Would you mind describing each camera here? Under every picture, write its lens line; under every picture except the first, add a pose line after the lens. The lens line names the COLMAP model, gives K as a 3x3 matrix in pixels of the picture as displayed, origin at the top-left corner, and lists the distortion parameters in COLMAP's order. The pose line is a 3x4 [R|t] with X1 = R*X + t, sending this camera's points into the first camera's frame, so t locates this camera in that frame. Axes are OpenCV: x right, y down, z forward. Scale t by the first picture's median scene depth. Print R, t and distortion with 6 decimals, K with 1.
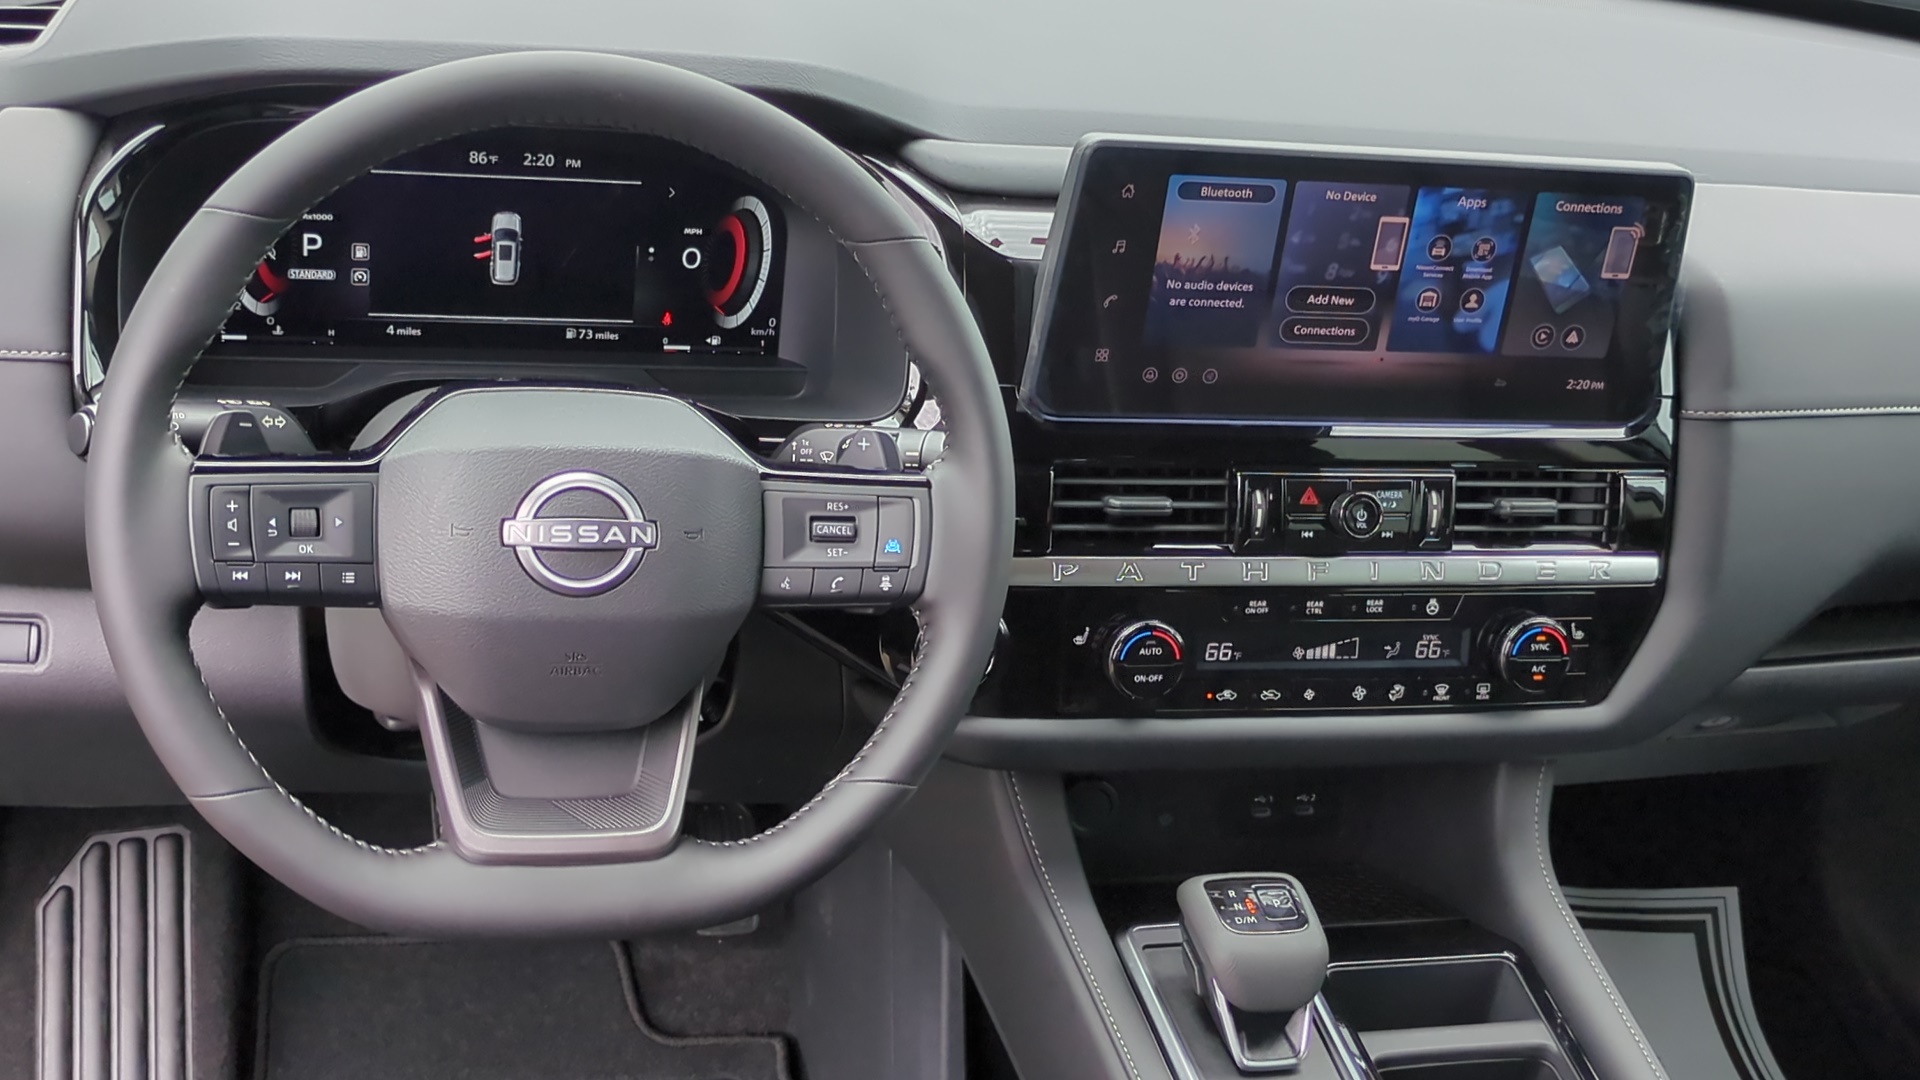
lens RADIAL K [[2188.5, 0, 960.0], [0, 2188.5, 540.0], [0, 0, 1]] dist [0.031819, -0.014645]
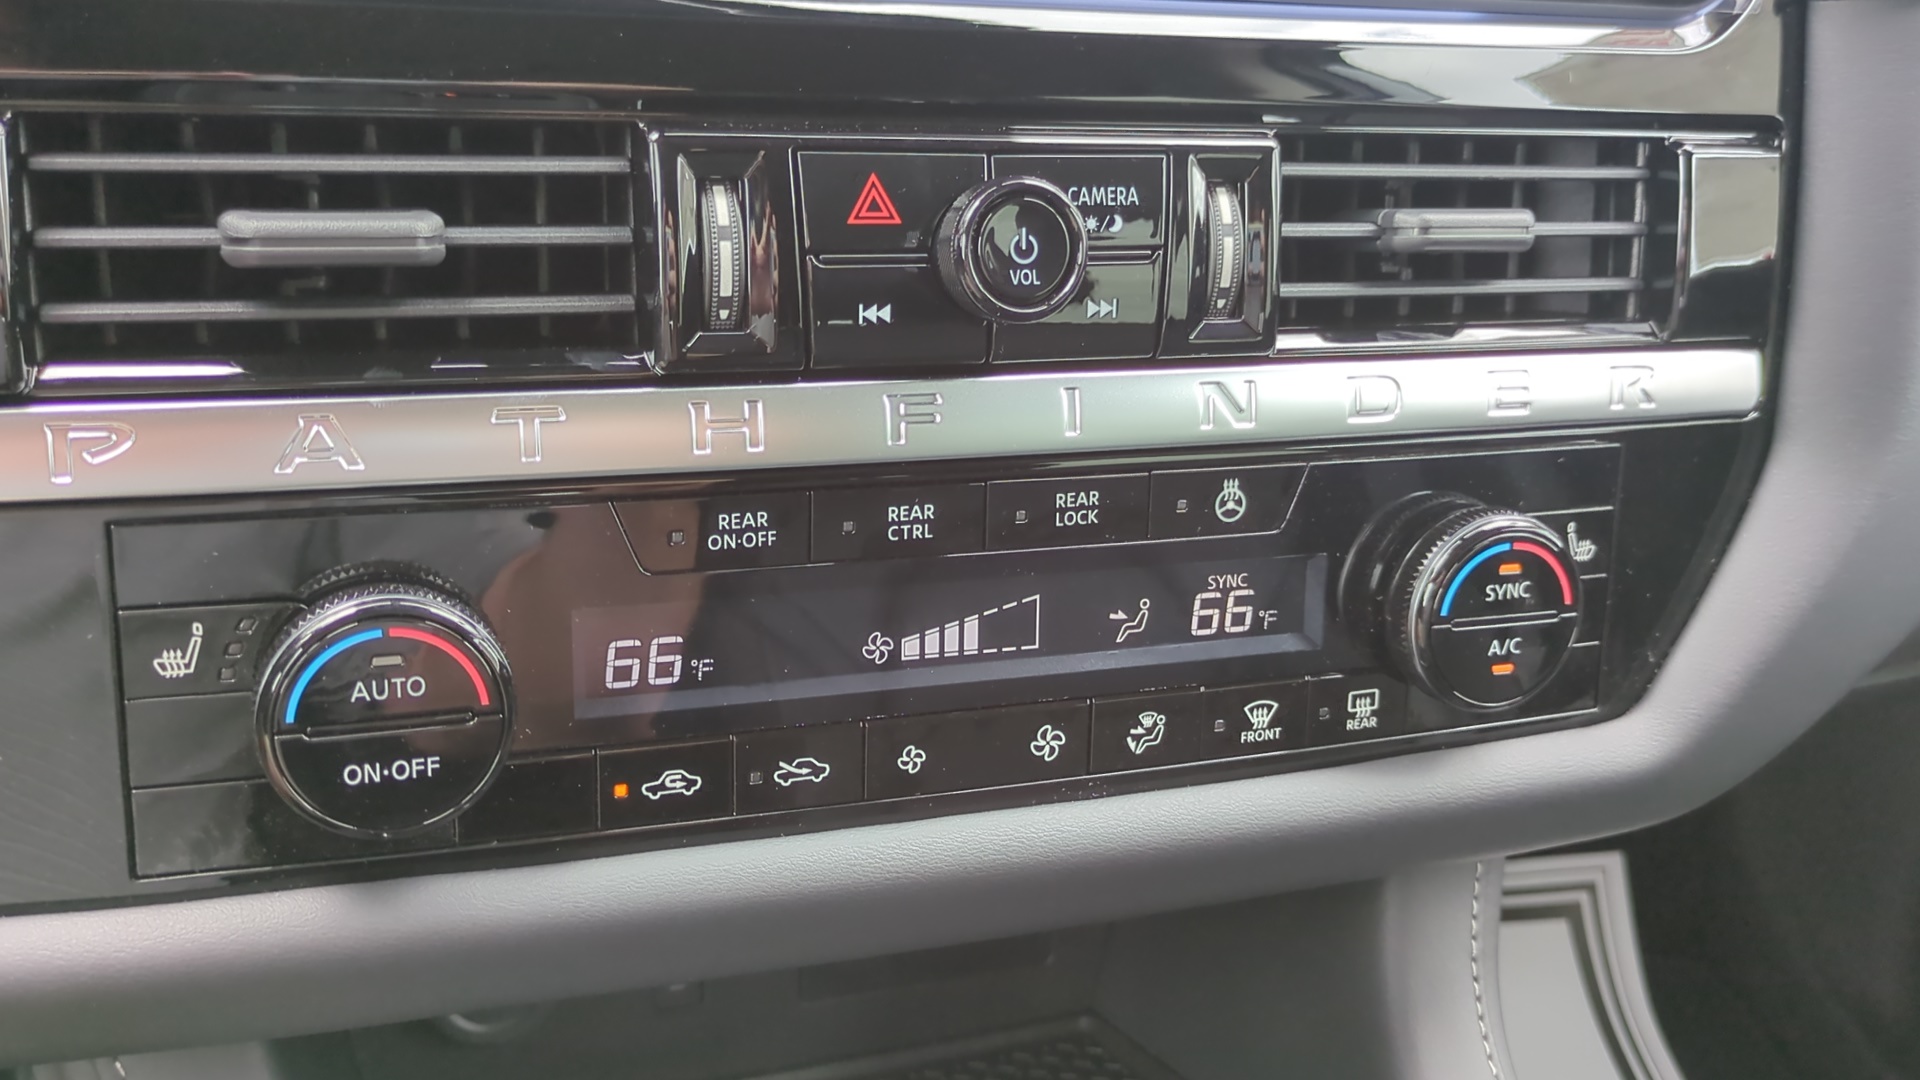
lens RADIAL K [[2188.5, 0, 960.0], [0, 2188.5, 540.0], [0, 0, 1]] dist [0.031819, -0.014645]
pose [[0.992476, -0.053320, 0.110218, 0.130867], [0.047943, 0.997553, 0.050880, 0.016085], [-0.112661, -0.045213, 0.992604, 0.647081]]
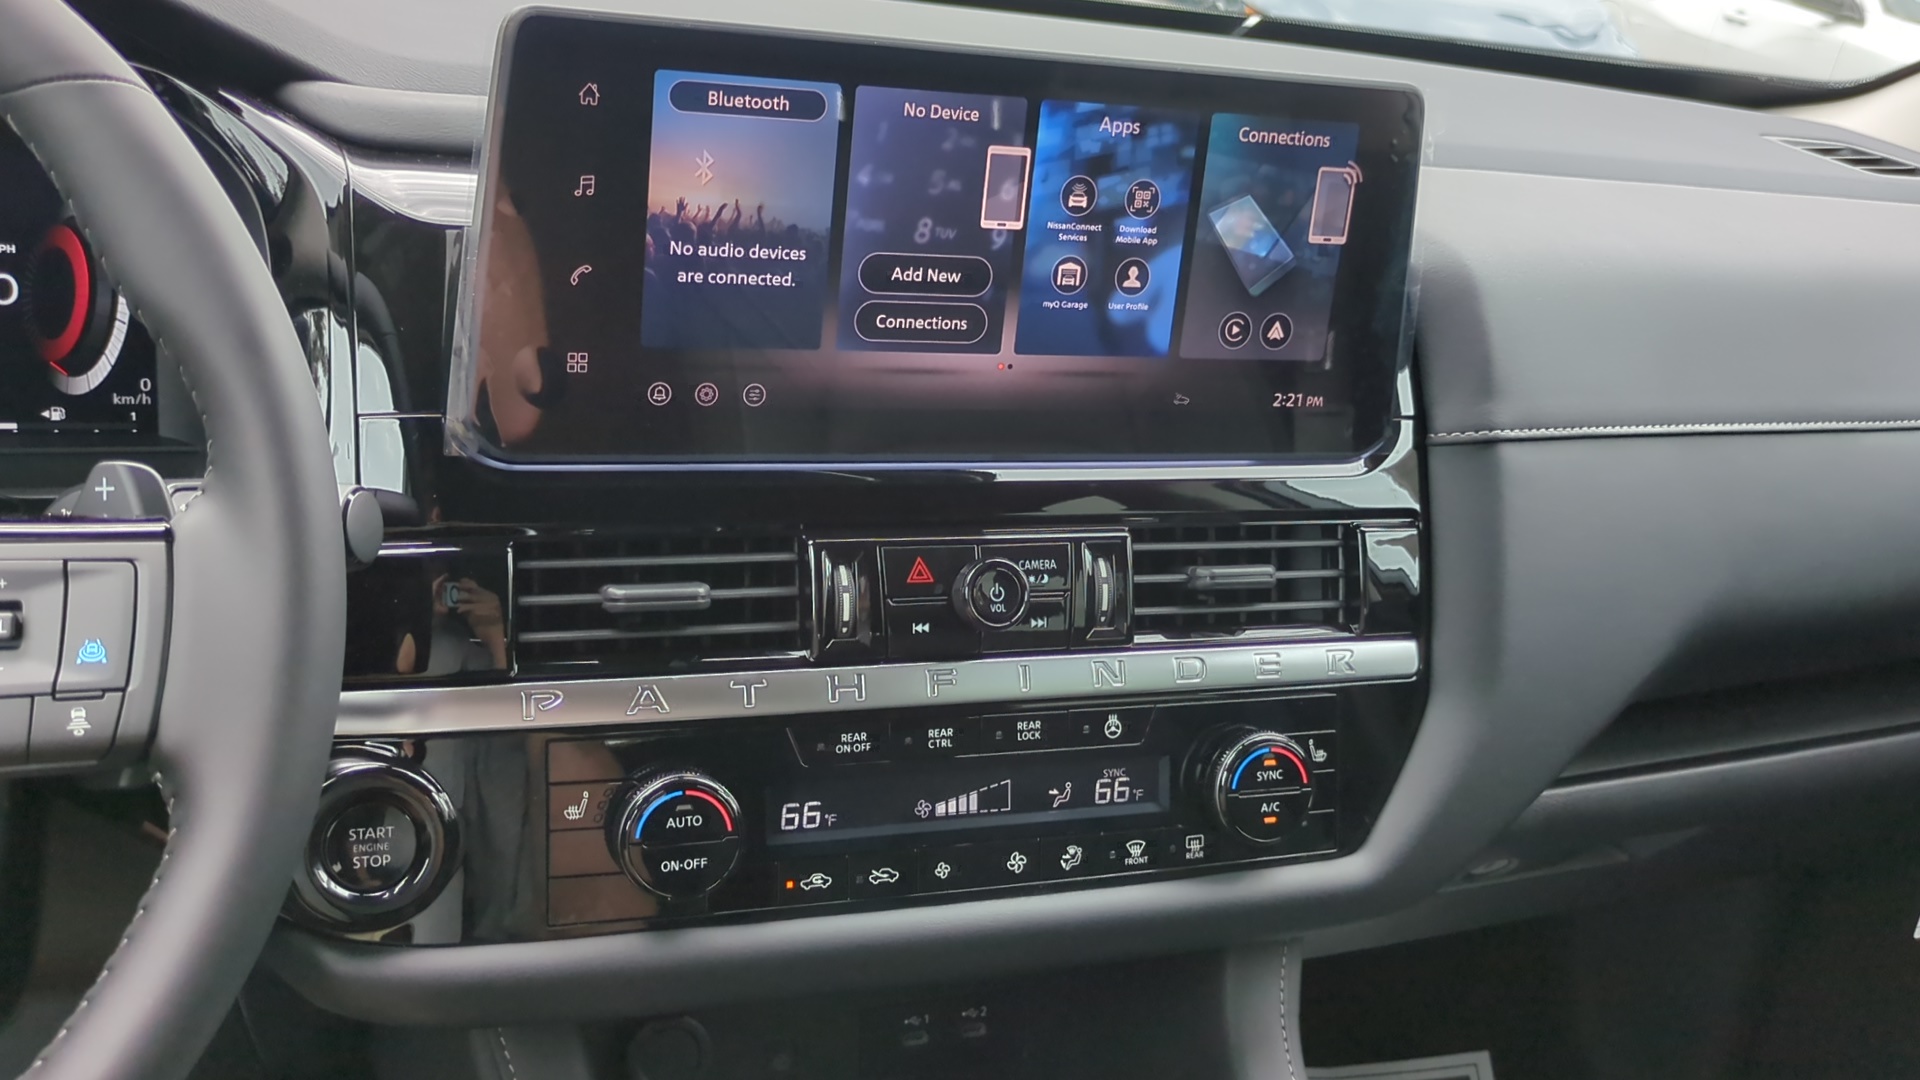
lens RADIAL K [[2008.6, 0, 955.3], [0, 2008.6, 486.6], [0, 0, 1]] dist [0.149221, -0.464876]
pose [[0.990309, -0.052619, 0.128528, 0.091236], [0.068186, 0.990443, -0.119886, 0.028898], [-0.120991, 0.127488, 0.984433, 0.381512]]
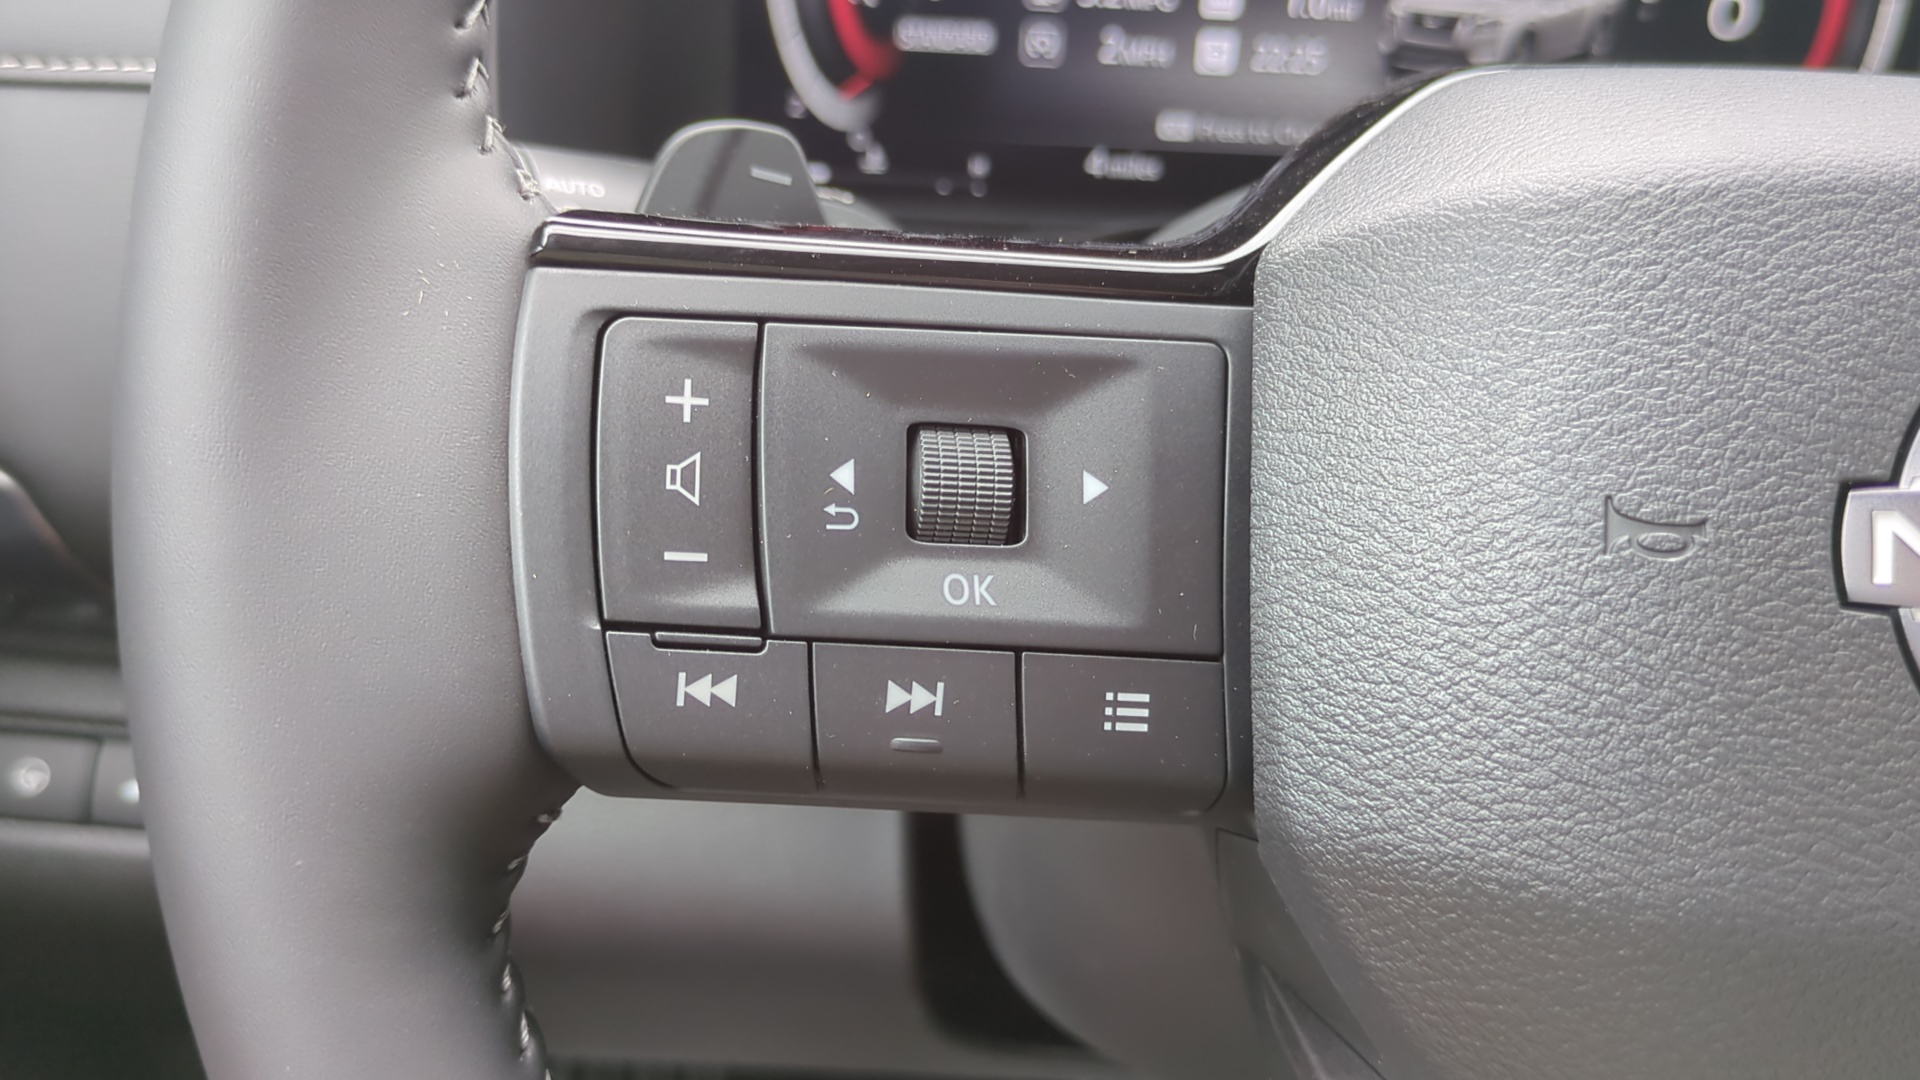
lens RADIAL K [[2188.5, 0, 960.0], [0, 2188.5, 540.0], [0, 0, 1]] dist [0.031819, -0.014645]
pose [[0.967544, 0.022421, -0.251706, -0.174776], [-0.033356, 0.998672, -0.039258, 0.006014], [0.250492, 0.046380, 0.967007, 0.561321]]
